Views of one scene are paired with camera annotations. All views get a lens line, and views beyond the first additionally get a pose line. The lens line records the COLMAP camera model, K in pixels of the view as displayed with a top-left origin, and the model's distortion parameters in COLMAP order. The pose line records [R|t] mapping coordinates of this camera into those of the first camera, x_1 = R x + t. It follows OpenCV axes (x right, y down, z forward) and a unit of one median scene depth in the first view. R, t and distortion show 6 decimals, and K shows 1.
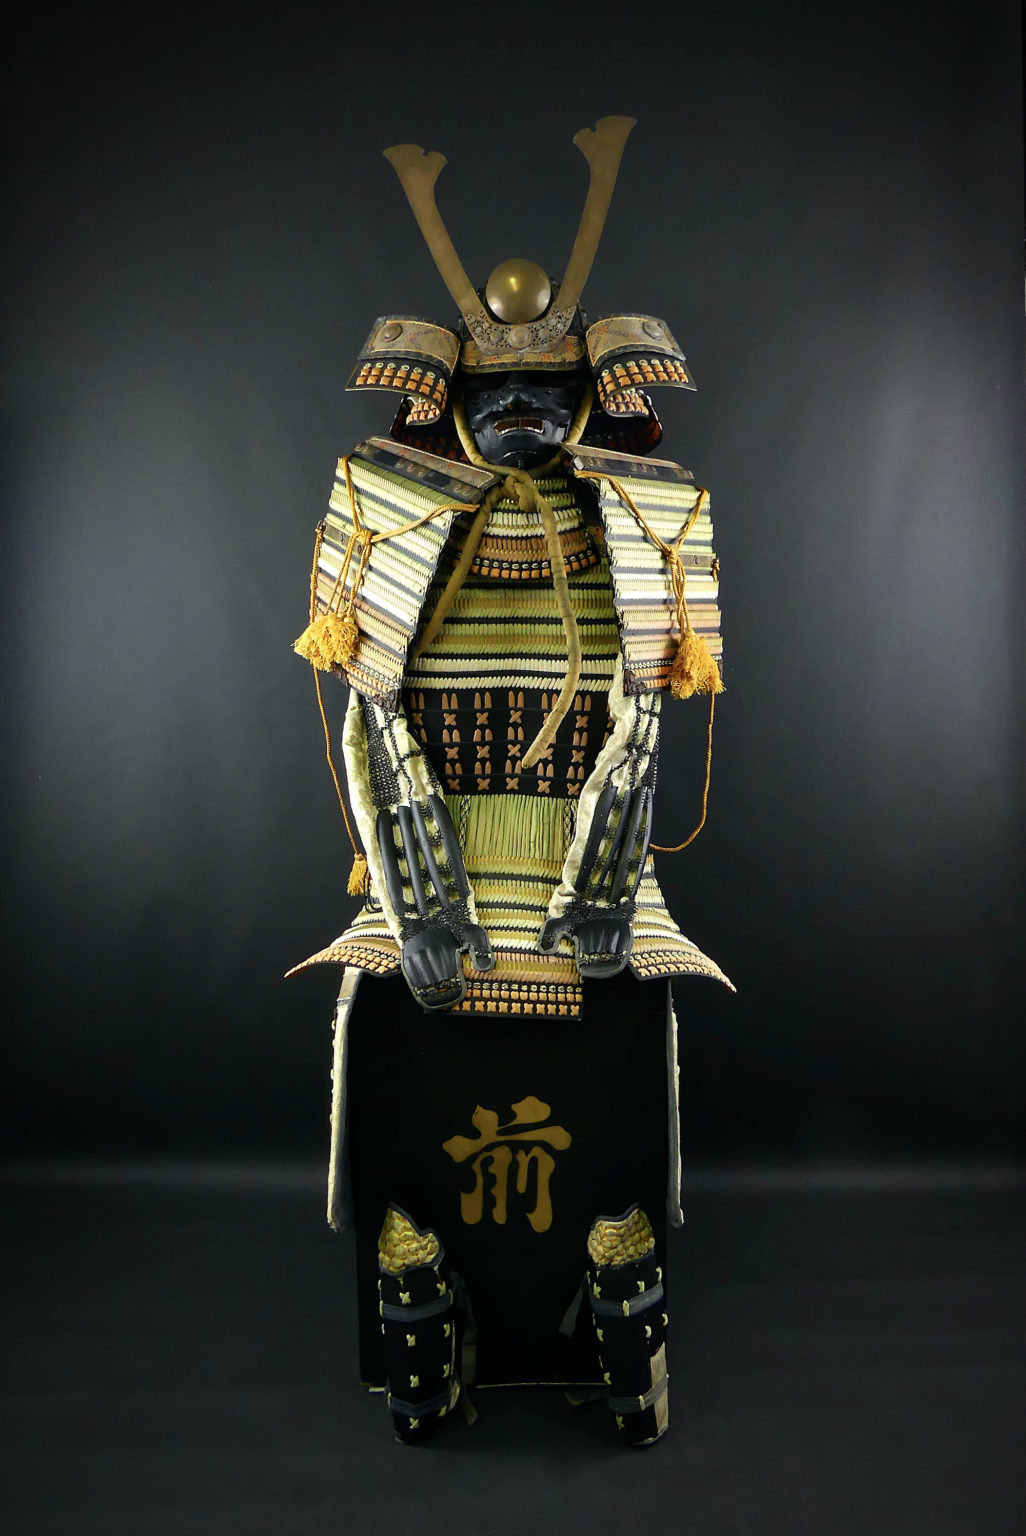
lens RADIAL K [[1211.4, 0, 495.7], [0, 1211.4, 769.9], [0, 0, 1]] dist [-0.085209, 0.099841]
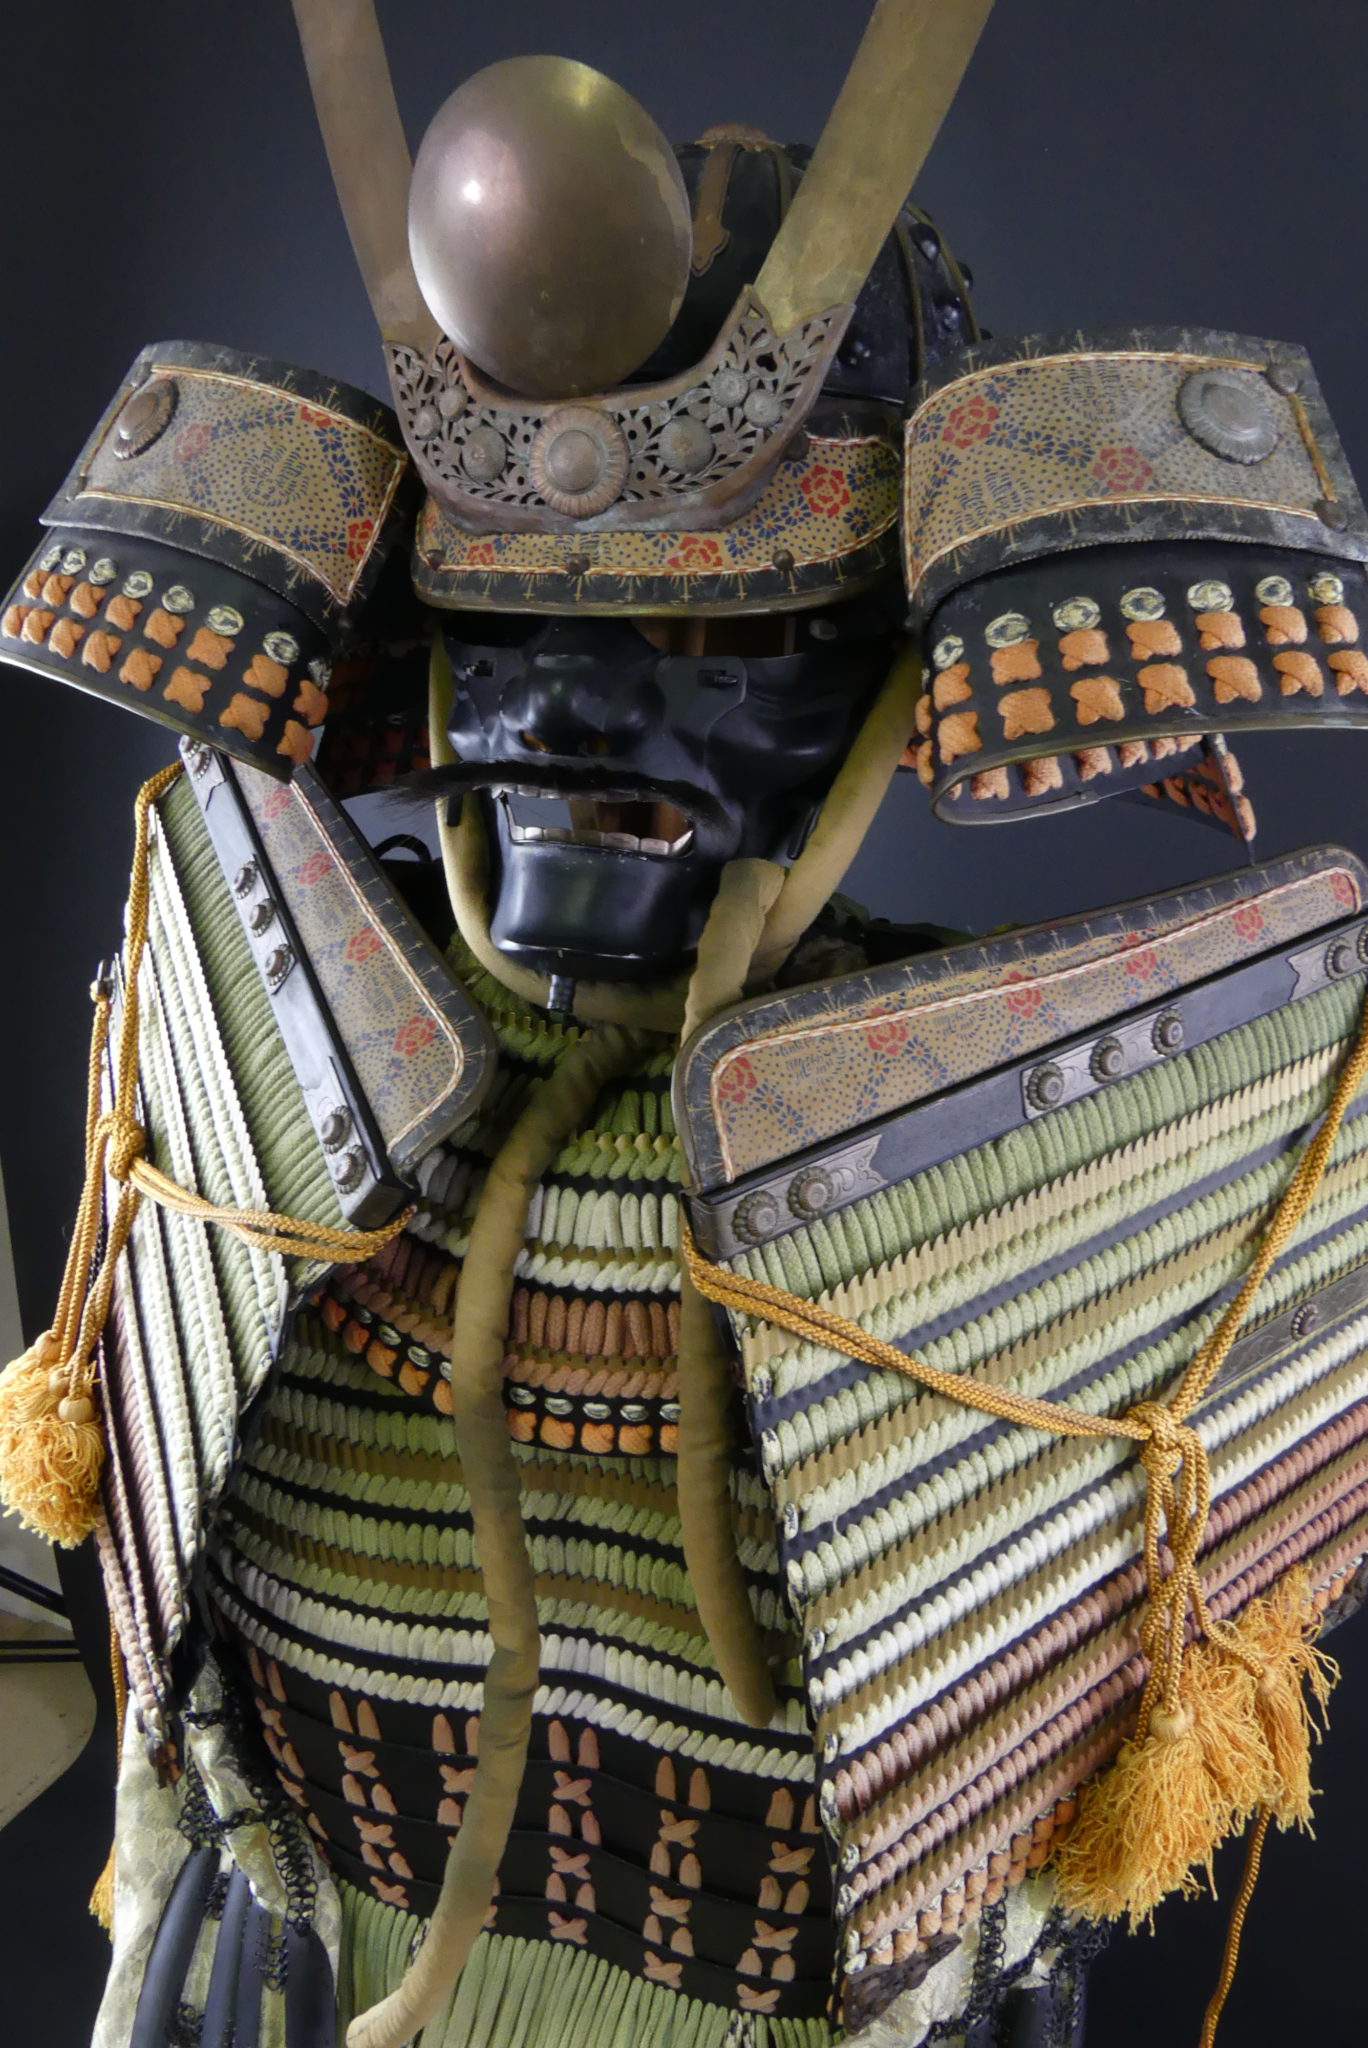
lens RADIAL K [[1484.4, 0, 691.4], [0, 1484.4, 1003.7], [0, 0, 1]] dist [-0.016214, -0.003306]
pose [[0.961242, 0.105631, -0.254669, 0.119537], [-0.066172, 0.985086, 0.158828, -0.305505], [0.267648, -0.135820, 0.953896, 0.728747]]
